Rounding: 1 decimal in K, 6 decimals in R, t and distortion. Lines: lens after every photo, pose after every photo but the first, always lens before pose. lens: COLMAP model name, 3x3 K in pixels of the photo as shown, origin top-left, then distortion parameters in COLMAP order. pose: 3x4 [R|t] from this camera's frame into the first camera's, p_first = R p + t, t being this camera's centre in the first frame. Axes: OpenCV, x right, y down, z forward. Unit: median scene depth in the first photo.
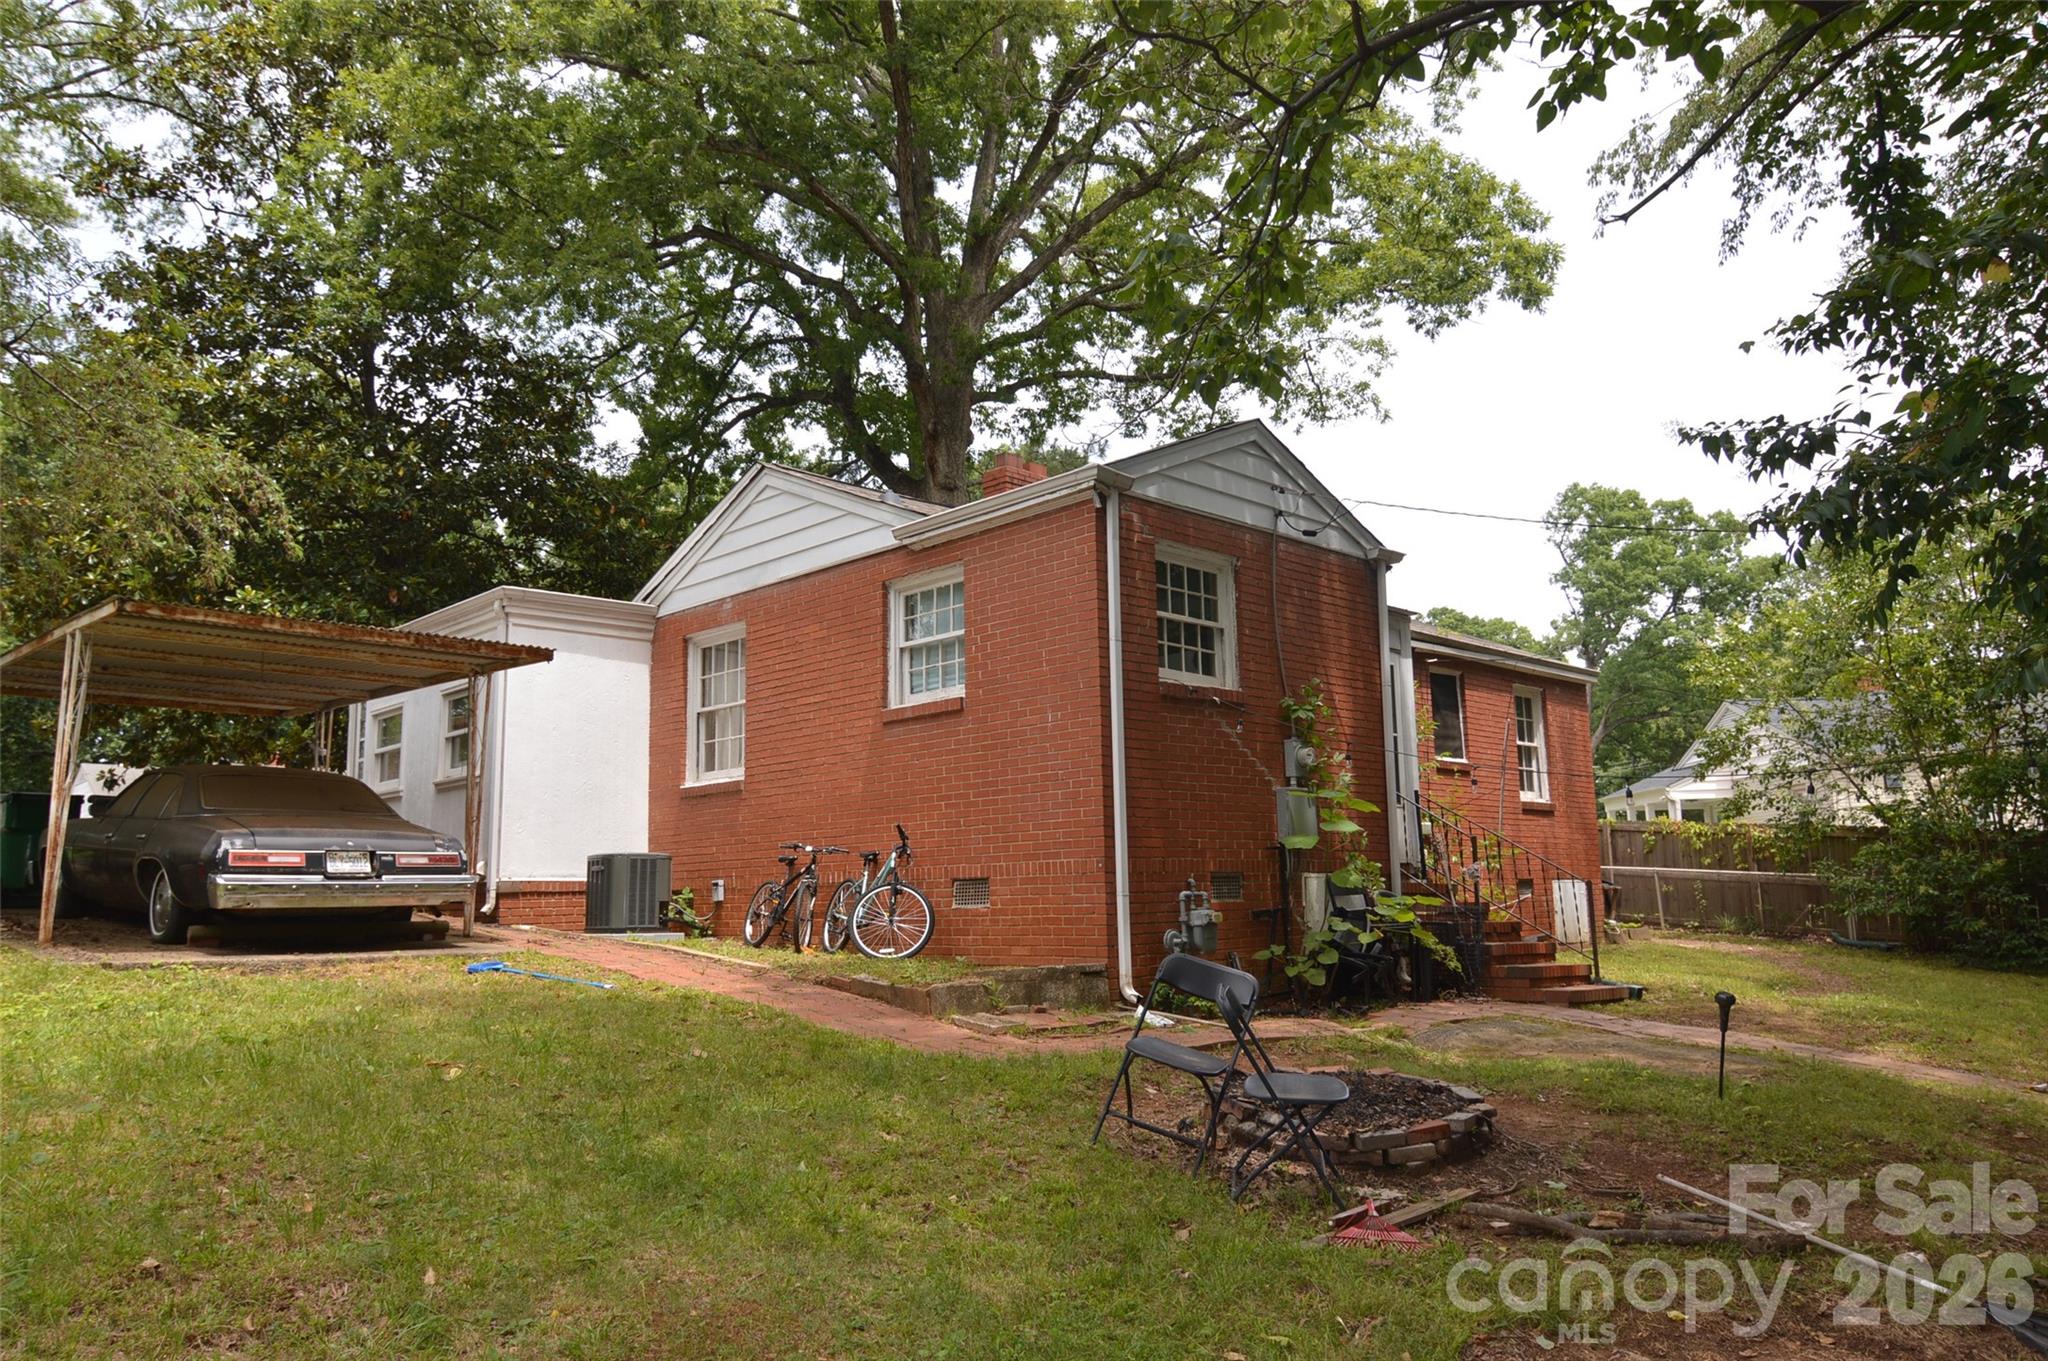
lens RADIAL K [[1421.9, 0, 1030.5], [0, 1421.9, 675.9], [0, 0, 1]] dist [0.008896, -0.024165]
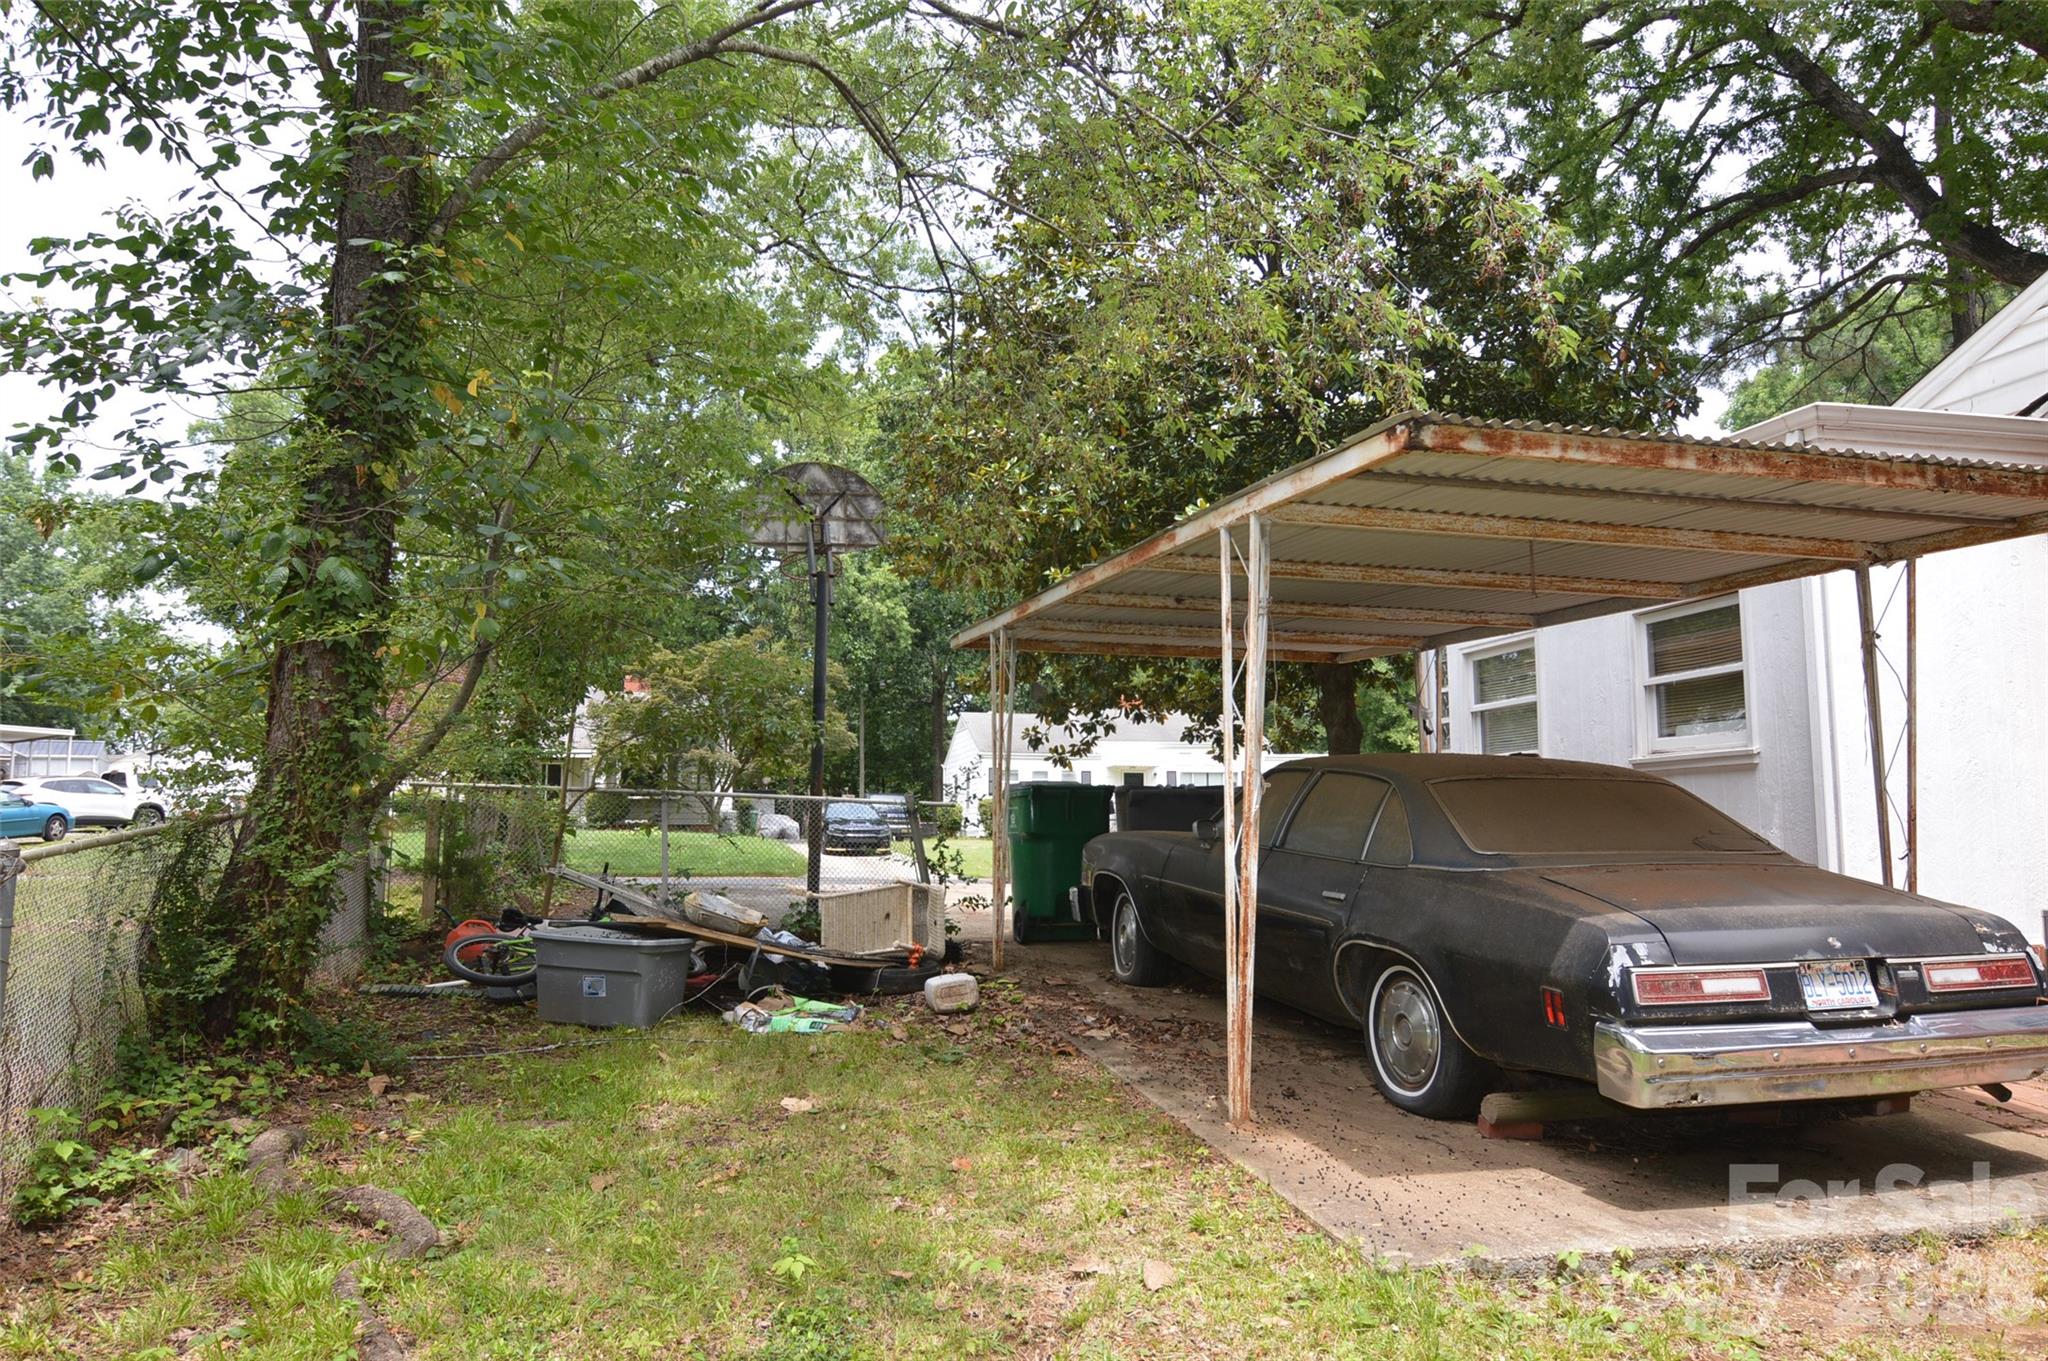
lens RADIAL K [[1421.9, 0, 1024.3], [0, 1421.9, 680.4], [0, 0, 1]] dist [0.008896, -0.024165]
pose [[0.866239, -0.036826, -0.498271, -0.427641], [0.064147, 0.997224, 0.037817, 0.002292], [0.495495, -0.064721, 0.866196, 0.445778]]
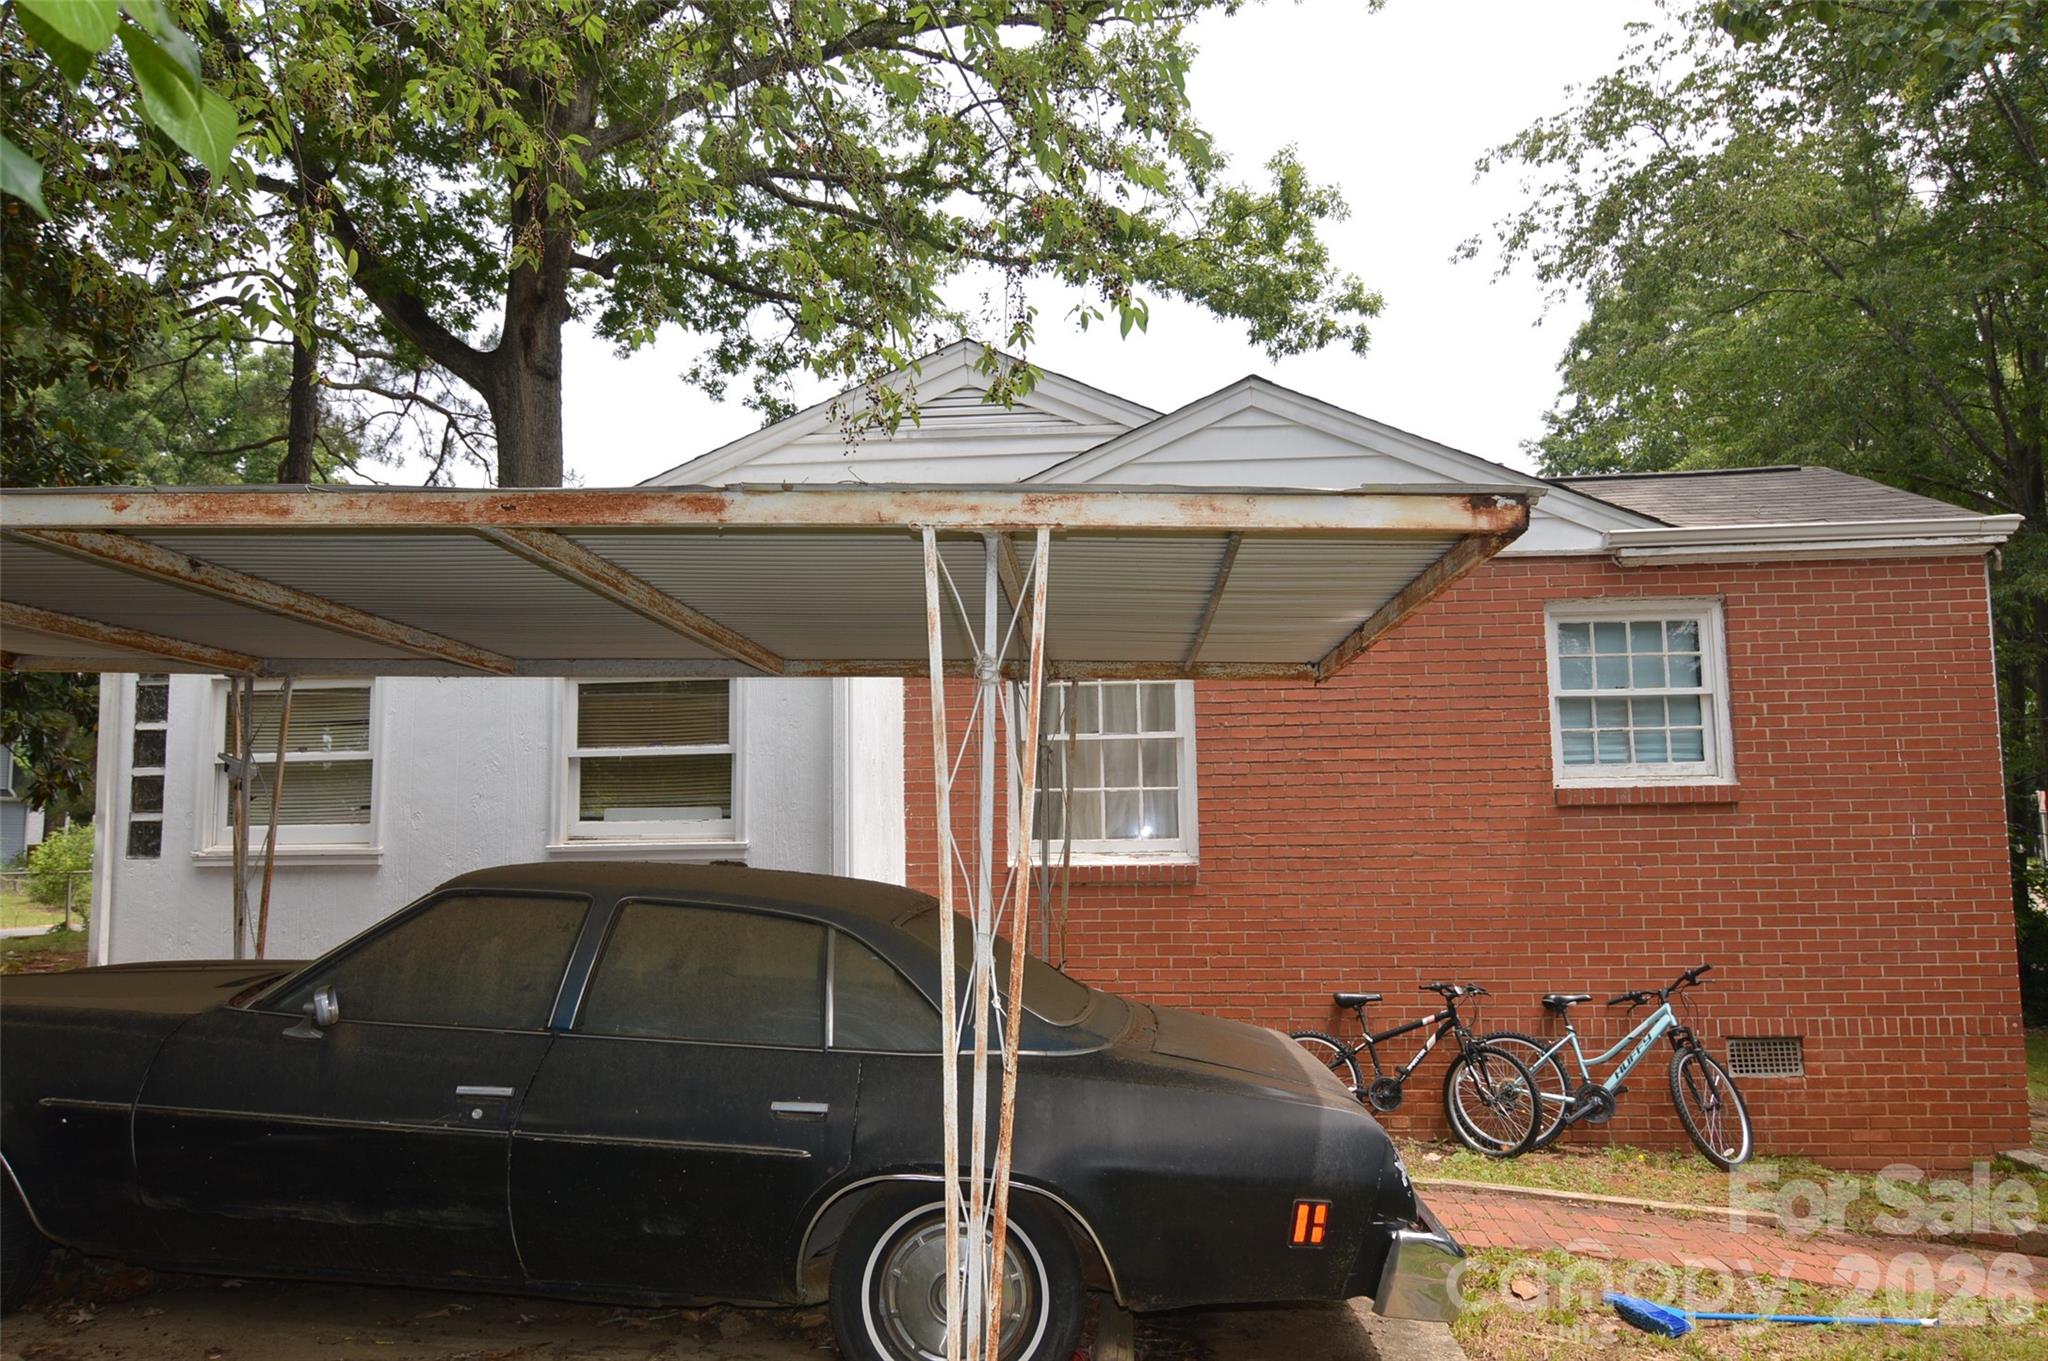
lens RADIAL K [[1421.9, 0, 1013.6], [0, 1421.9, 680.8], [0, 0, 1]] dist [0.008896, -0.024165]
pose [[0.755732, 0.084310, 0.649431, -0.802266], [-0.104977, 0.994450, -0.006941, 0.005834], [-0.646413, -0.062930, 0.760389, 0.684444]]
